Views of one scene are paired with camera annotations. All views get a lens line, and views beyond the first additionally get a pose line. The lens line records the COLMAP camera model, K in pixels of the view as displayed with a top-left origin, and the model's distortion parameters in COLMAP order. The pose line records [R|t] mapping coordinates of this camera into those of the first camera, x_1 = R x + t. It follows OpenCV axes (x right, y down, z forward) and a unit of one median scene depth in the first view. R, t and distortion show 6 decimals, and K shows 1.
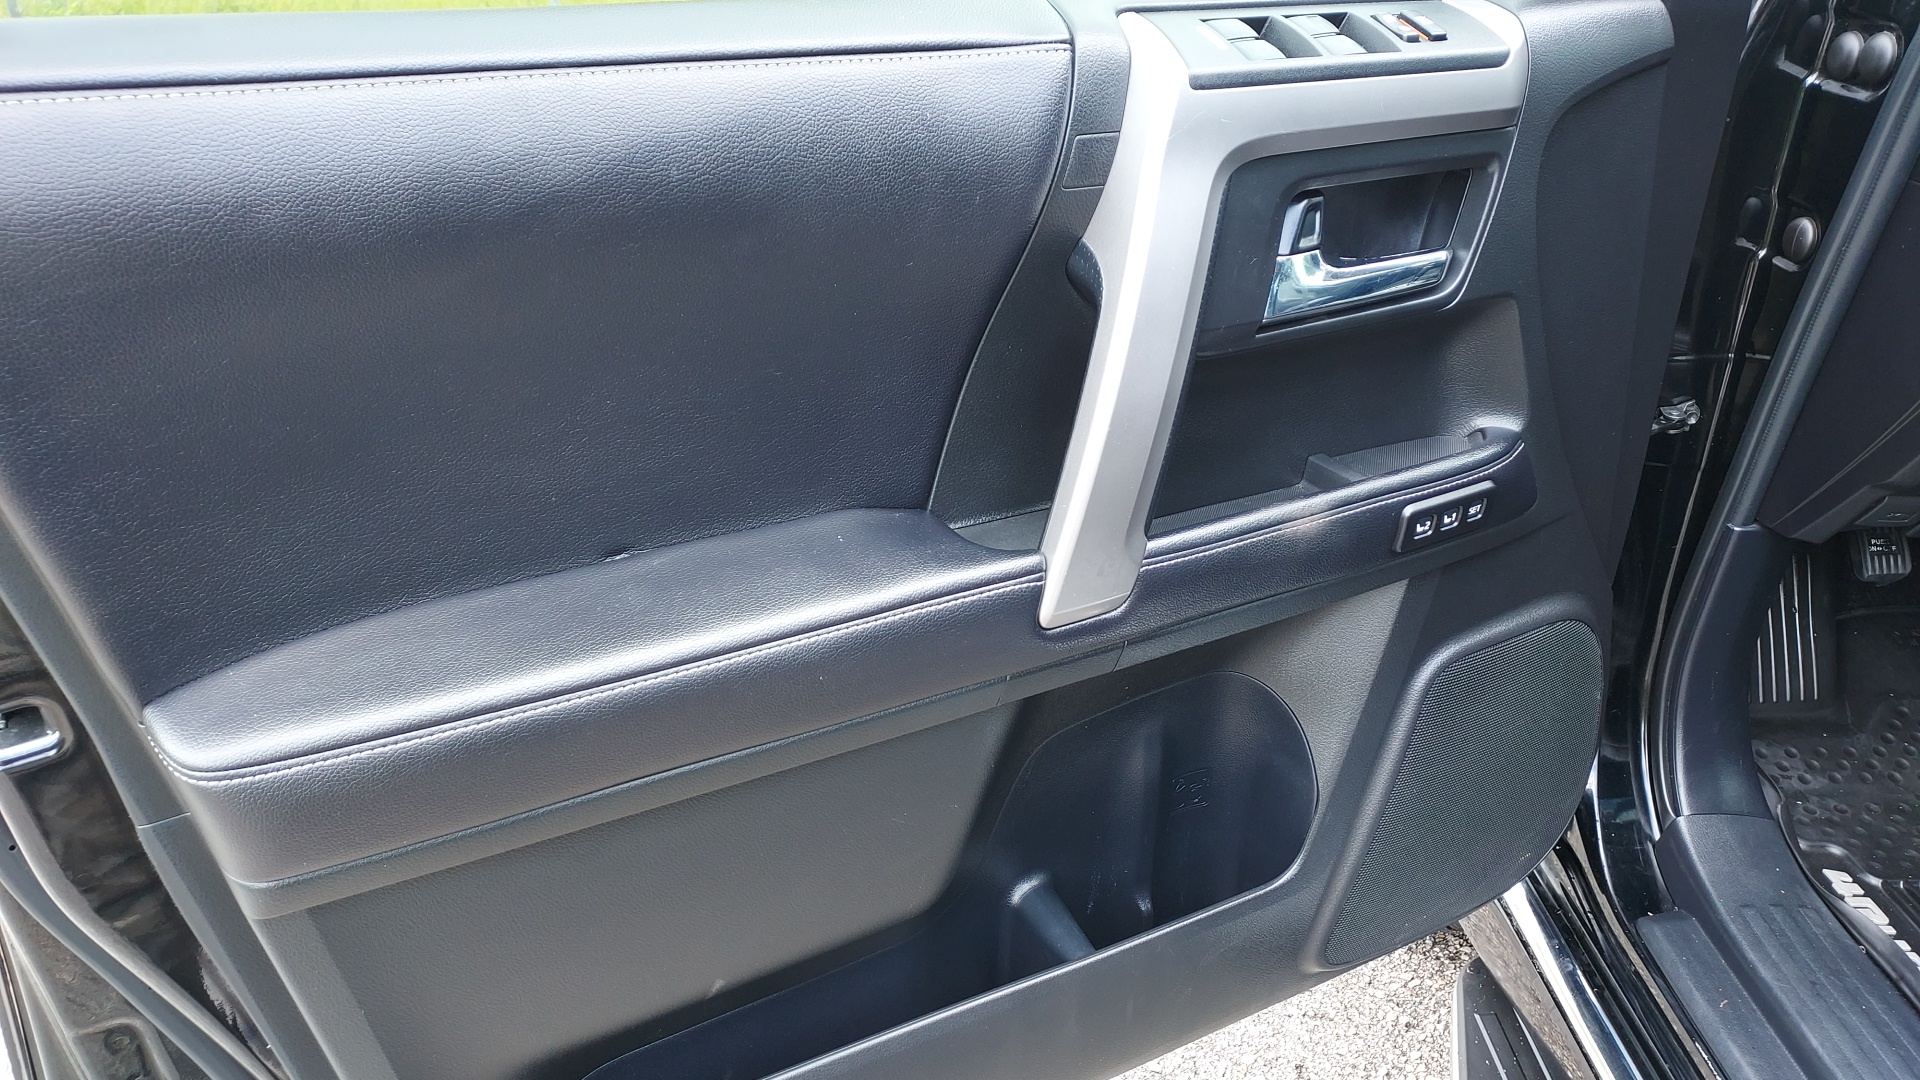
lens RADIAL K [[1454.6, 0, 953.6], [0, 1454.6, 529.0], [0, 0, 1]] dist [0.112992, -0.180985]
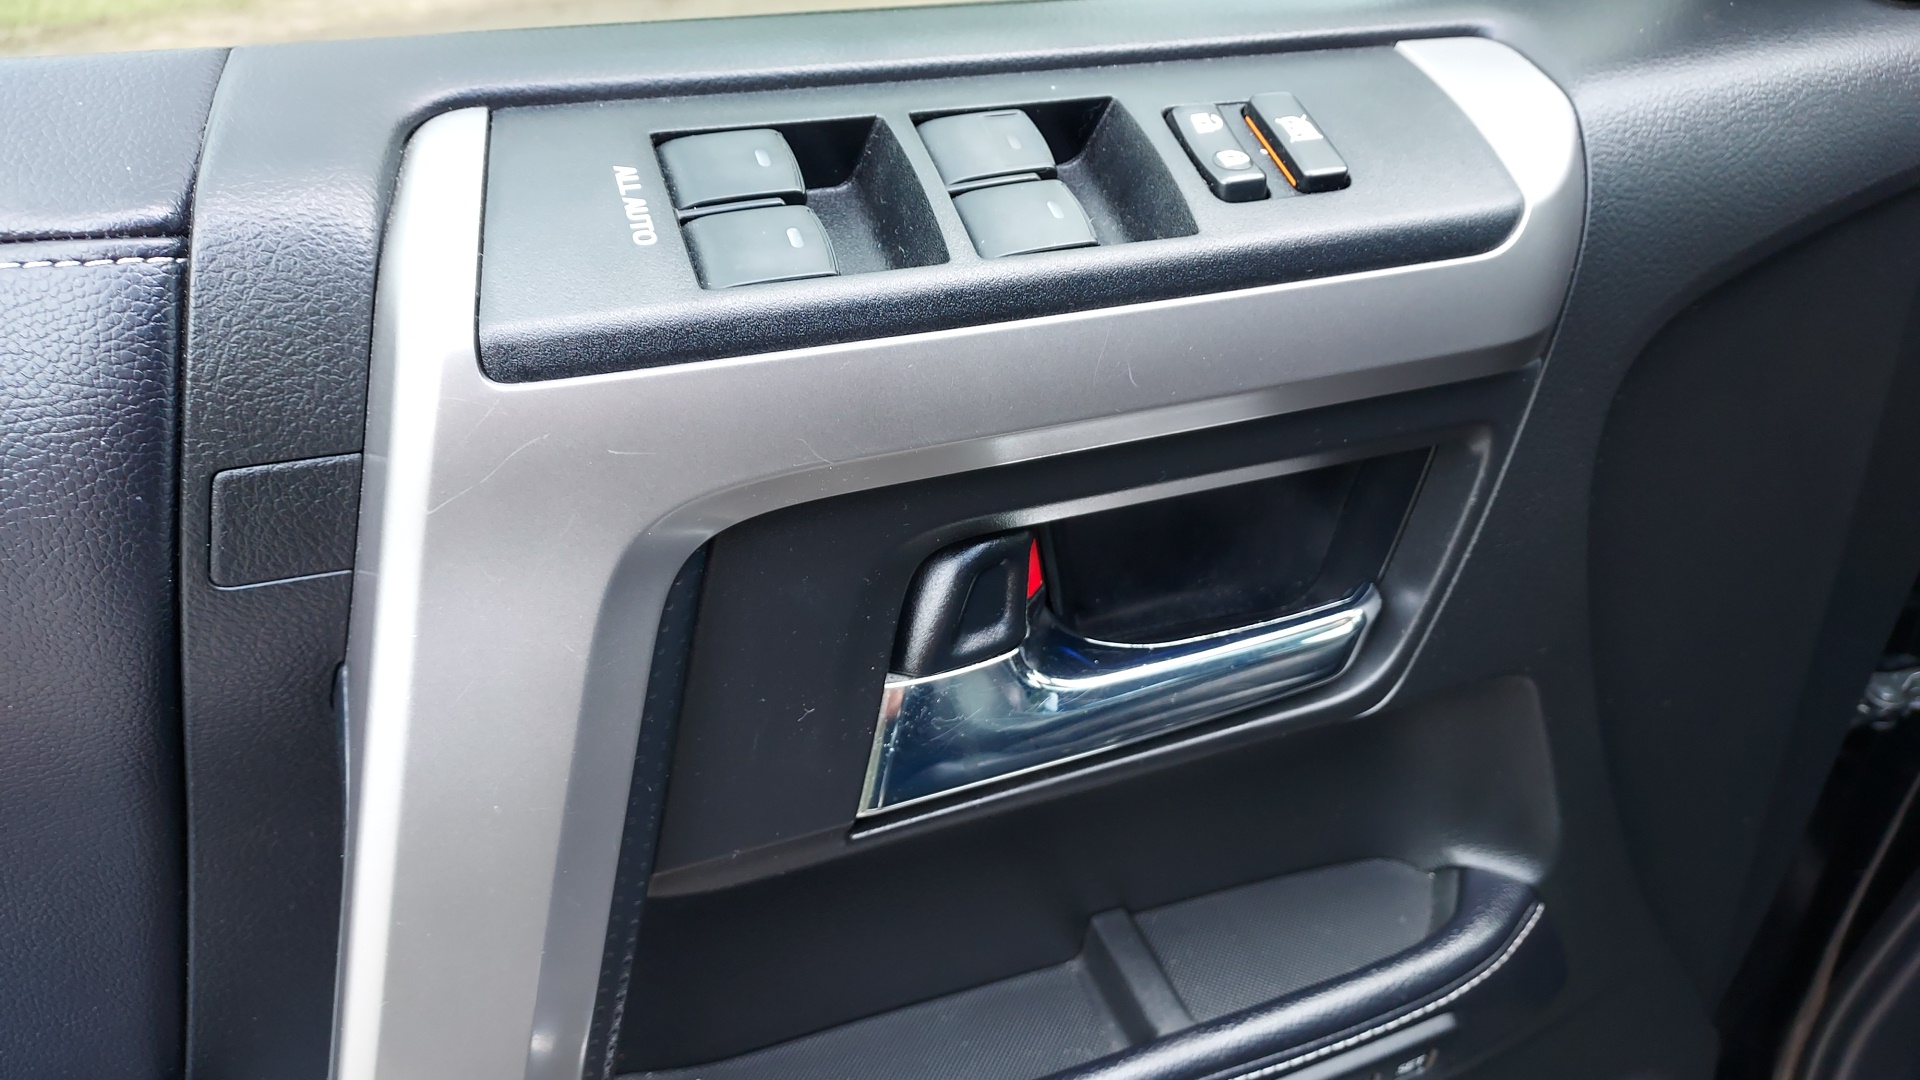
lens RADIAL K [[1574.0, 0, 960.0], [0, 1574.0, 540.0], [0, 0, 1]] dist [0.003046, 0.003006]
pose [[0.992048, 0.083039, -0.094577, 0.275036], [-0.070861, 0.989554, 0.125549, -0.279287], [0.104014, -0.117848, 0.987569, 0.555019]]
